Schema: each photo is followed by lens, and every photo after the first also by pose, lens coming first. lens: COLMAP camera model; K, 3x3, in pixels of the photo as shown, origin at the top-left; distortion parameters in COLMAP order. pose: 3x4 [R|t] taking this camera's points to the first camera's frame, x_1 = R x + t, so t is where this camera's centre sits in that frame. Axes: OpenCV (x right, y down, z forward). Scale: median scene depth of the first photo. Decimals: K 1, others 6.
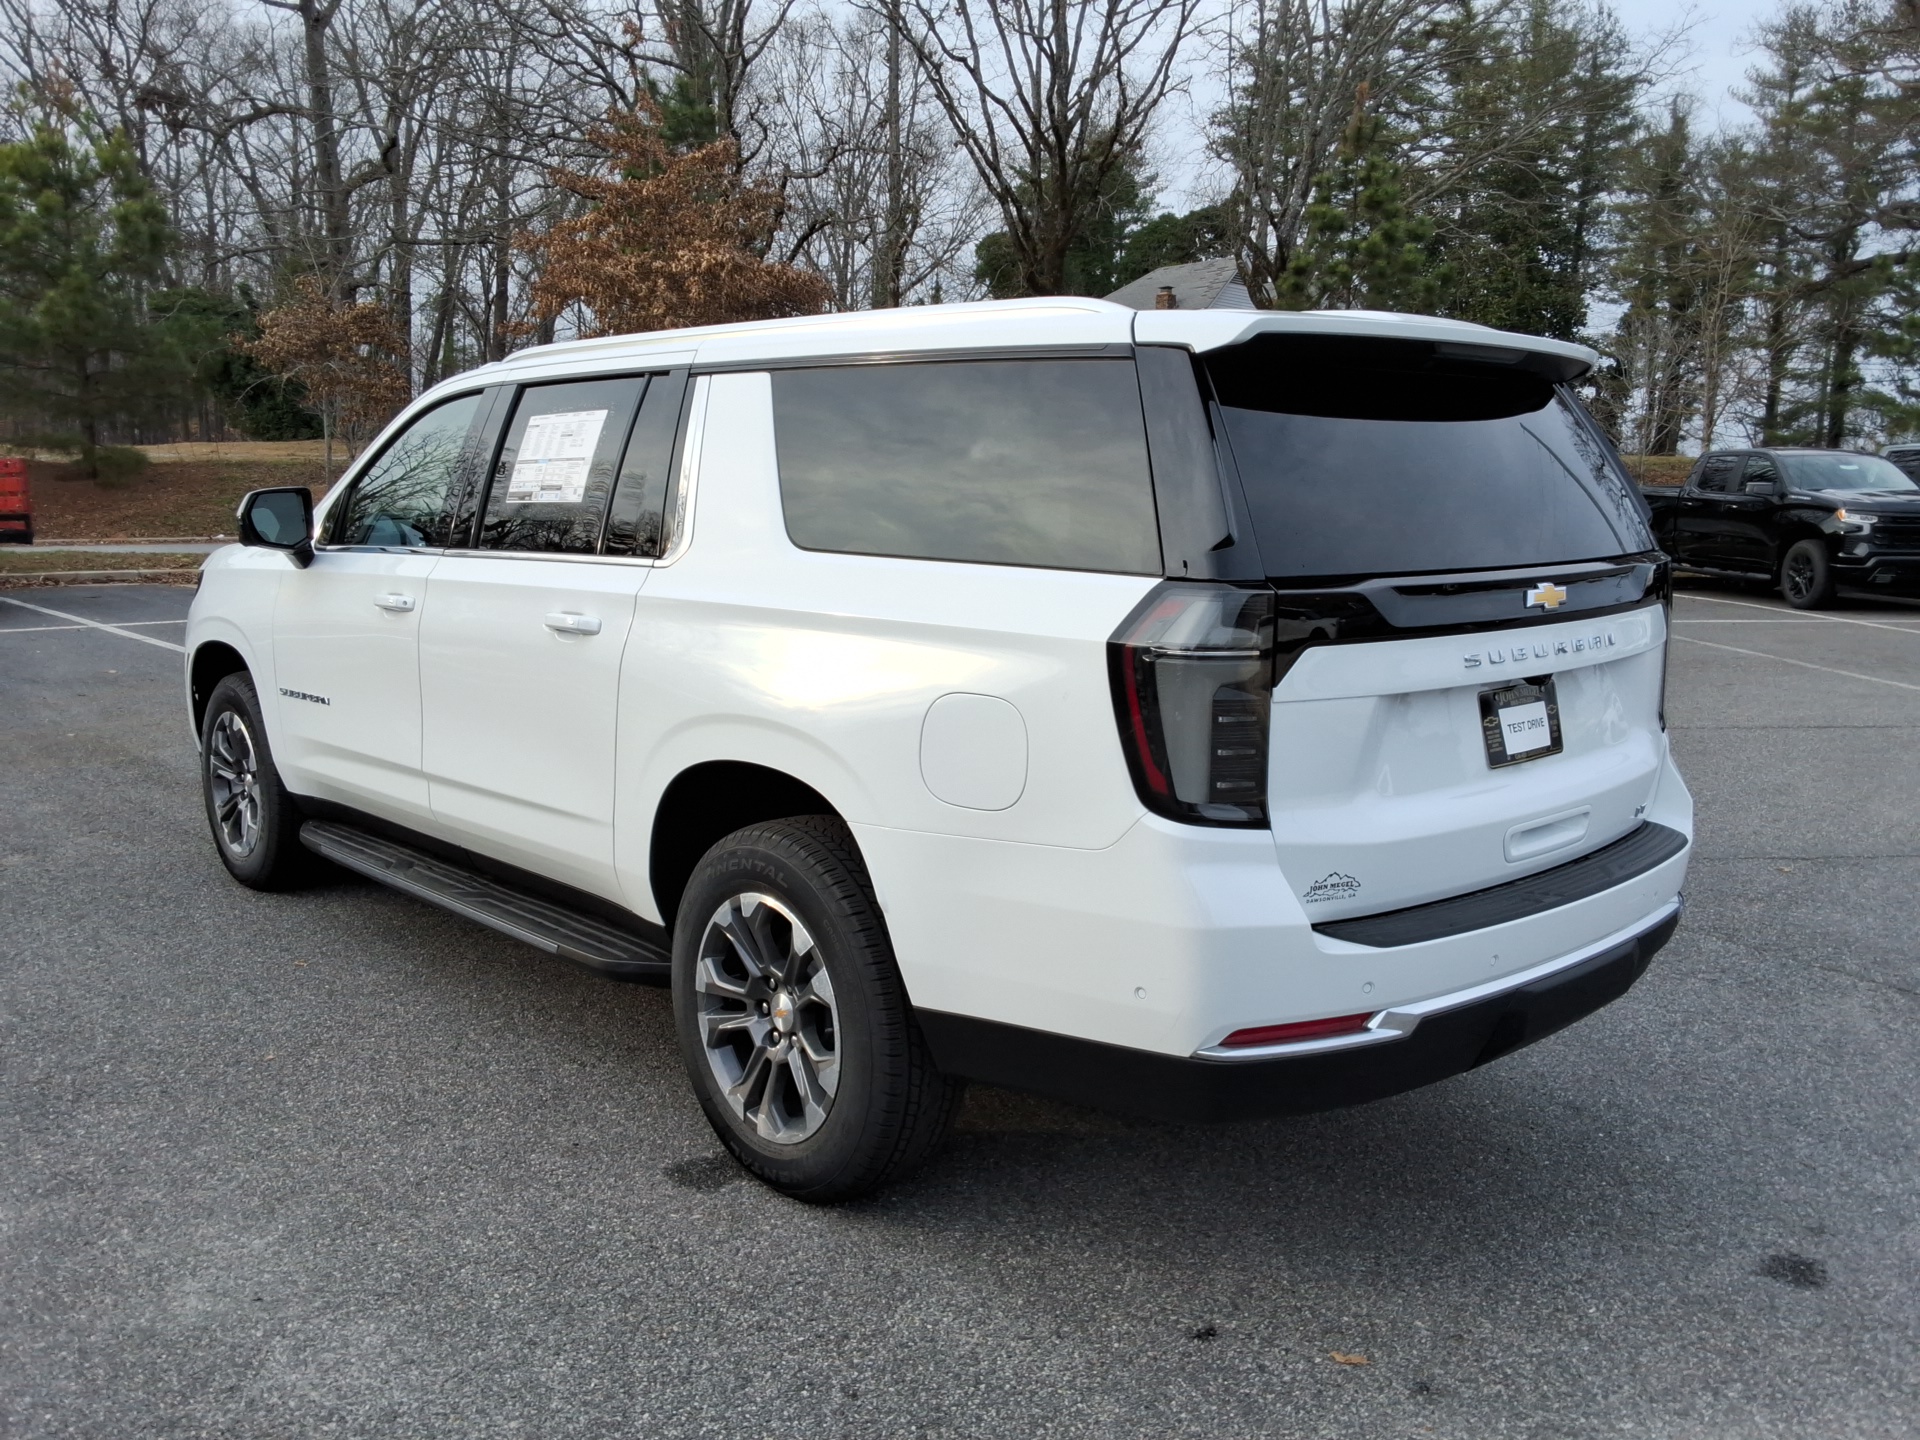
lens RADIAL K [[1538.8, 0, 979.5], [0, 1538.8, 700.4], [0, 0, 1]] dist [0.110671, -0.166018]
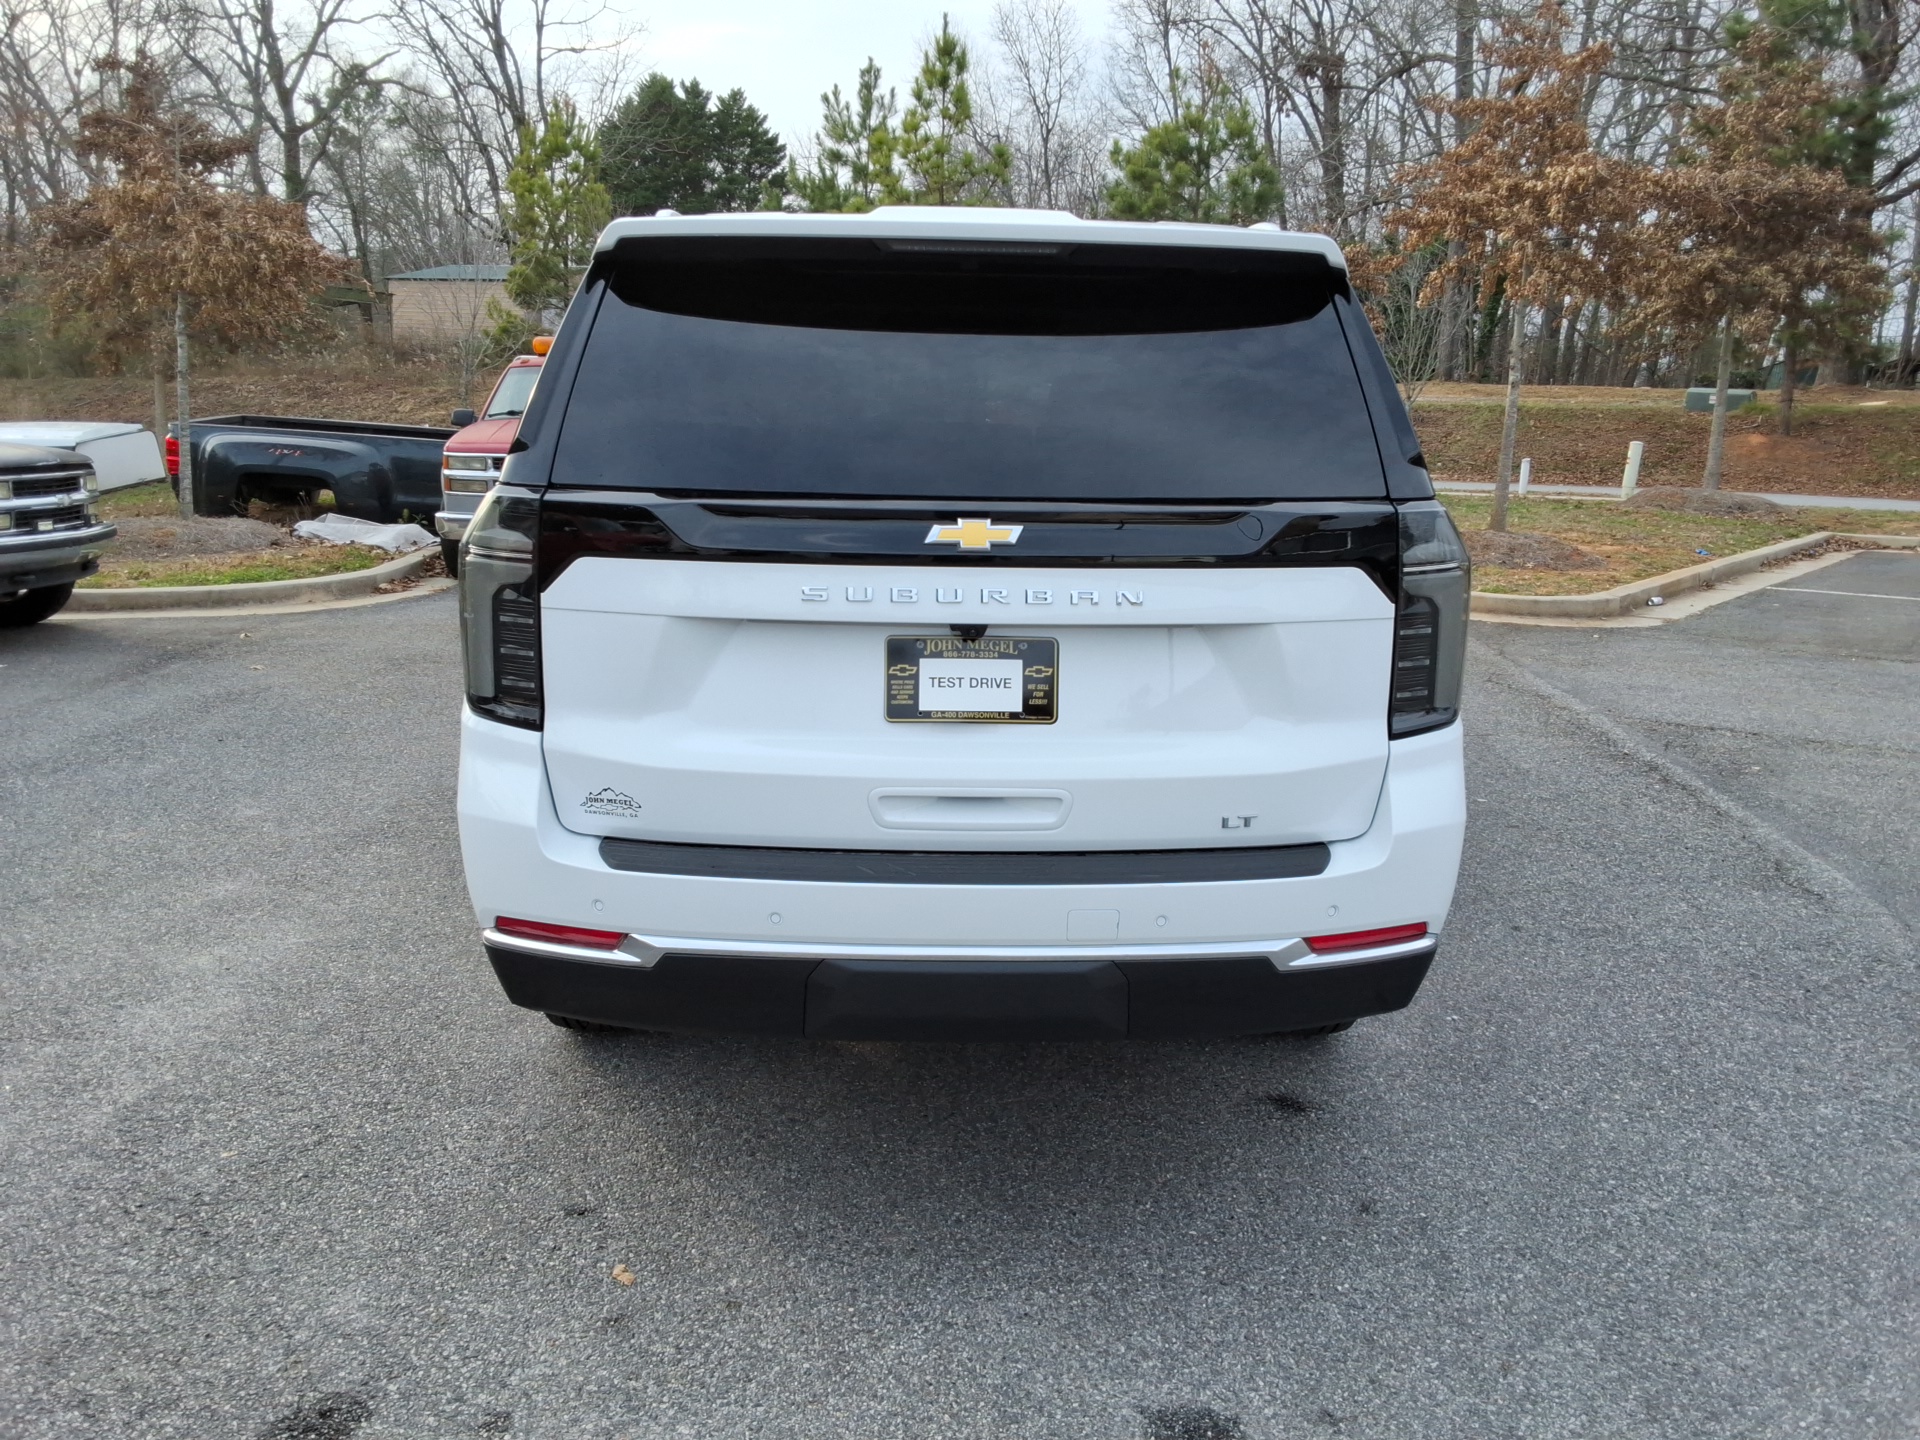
lens RADIAL K [[1538.8, 0, 976.1], [0, 1538.8, 711.2], [0, 0, 1]] dist [0.110671, -0.166018]
pose [[0.752356, 0.136551, -0.644448, 0.615787], [-0.109424, 0.990595, 0.082150, -0.026466], [0.649605, 0.008712, 0.760222, 0.237042]]
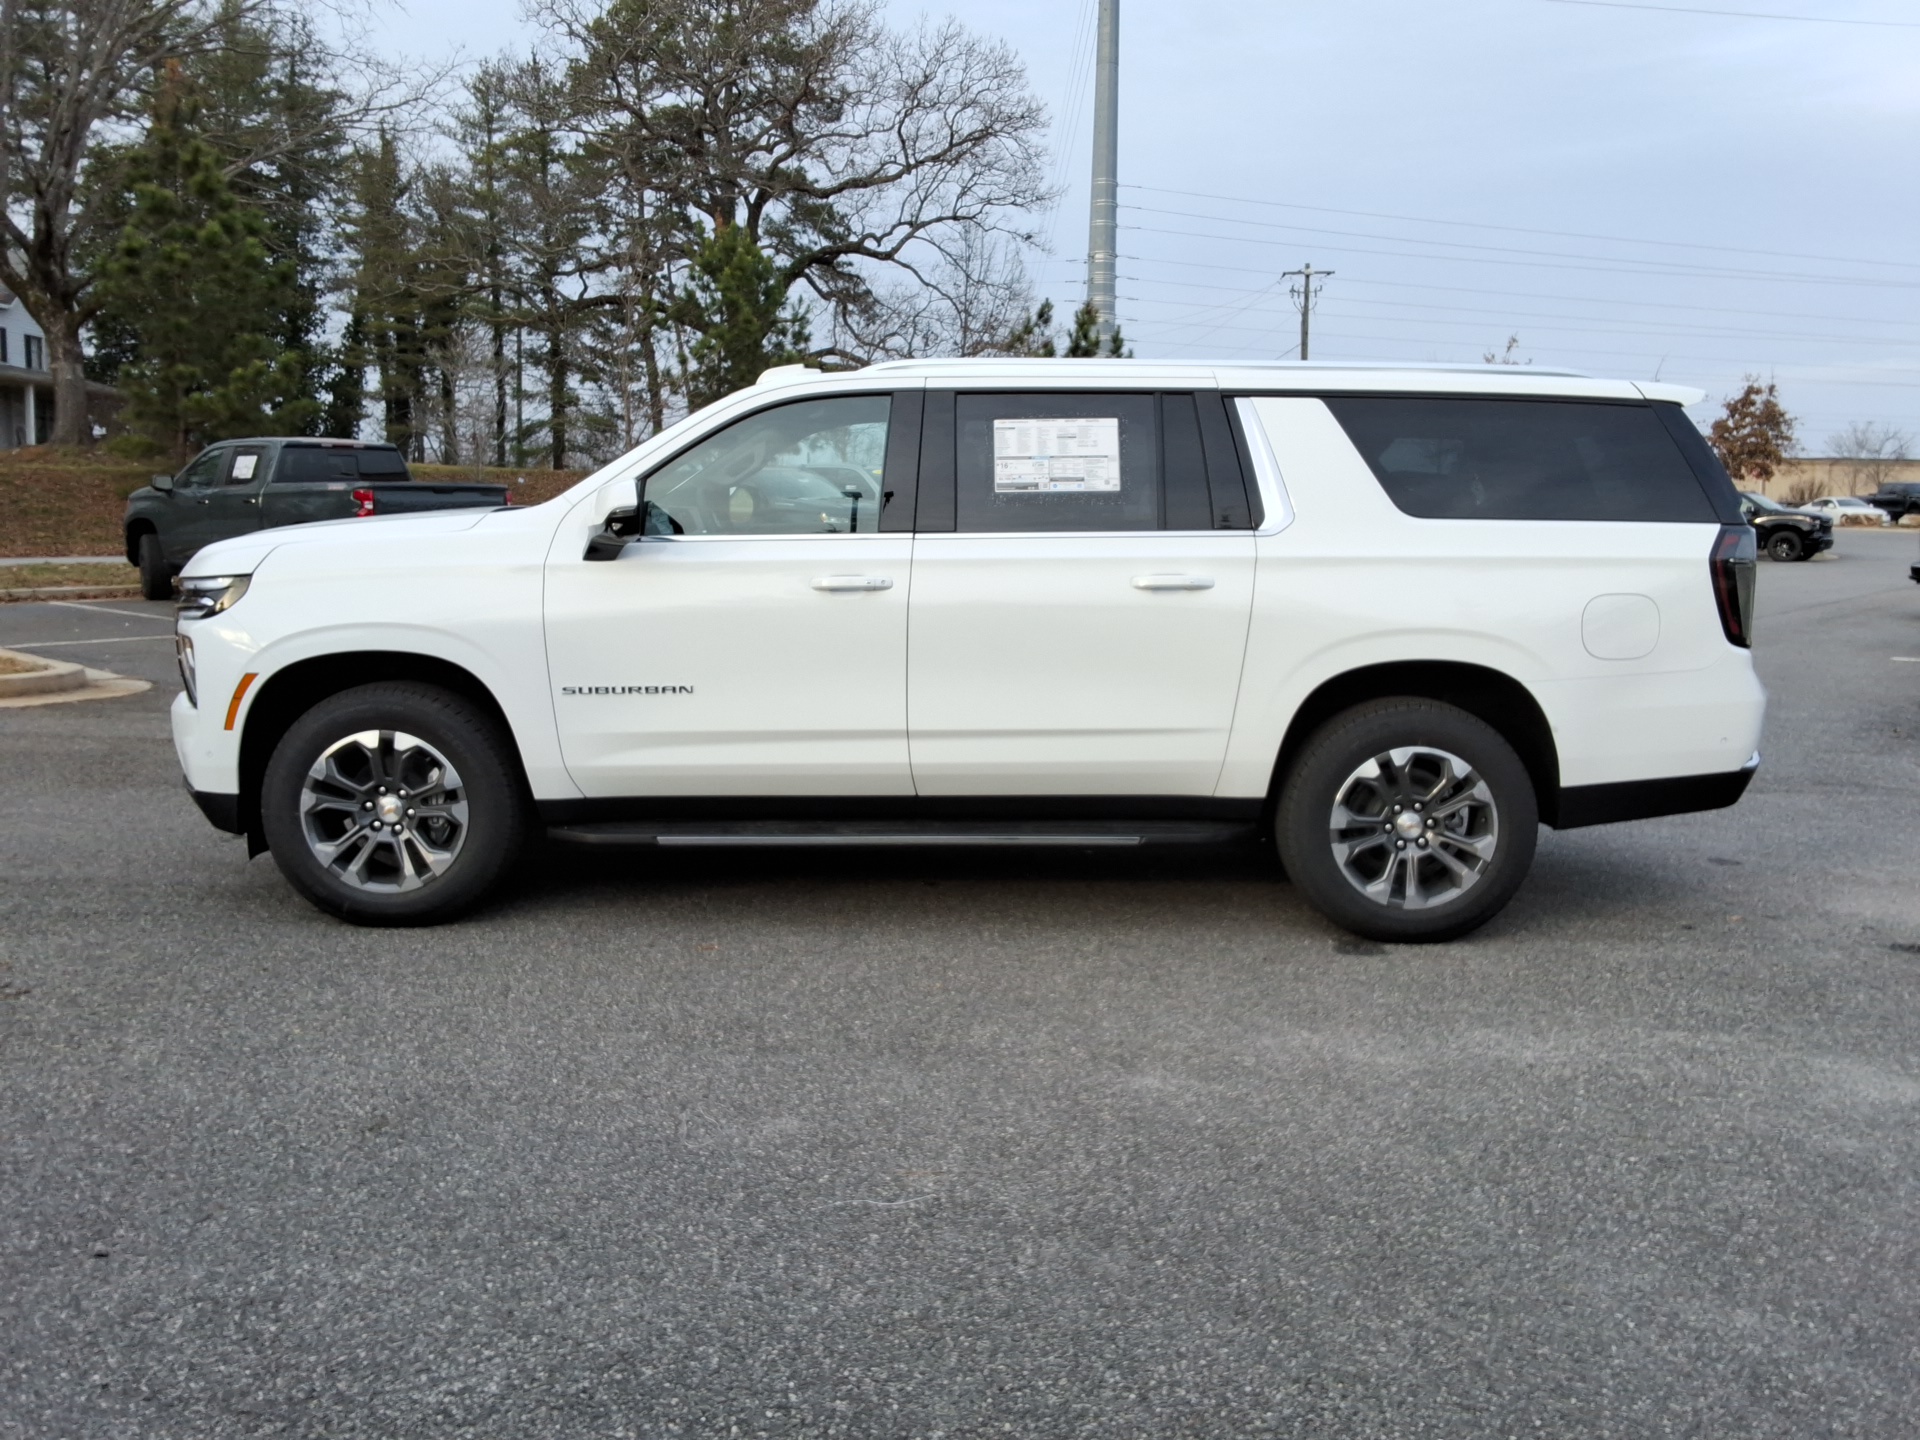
lens RADIAL K [[1538.8, 0, 984.8], [0, 1538.8, 691.4], [0, 0, 1]] dist [0.110671, -0.166018]
pose [[0.688284, -0.088143, 0.720067, -1.123260], [0.095812, 0.994941, 0.030207, -0.011146], [-0.719087, 0.048200, 0.693247, 0.184232]]
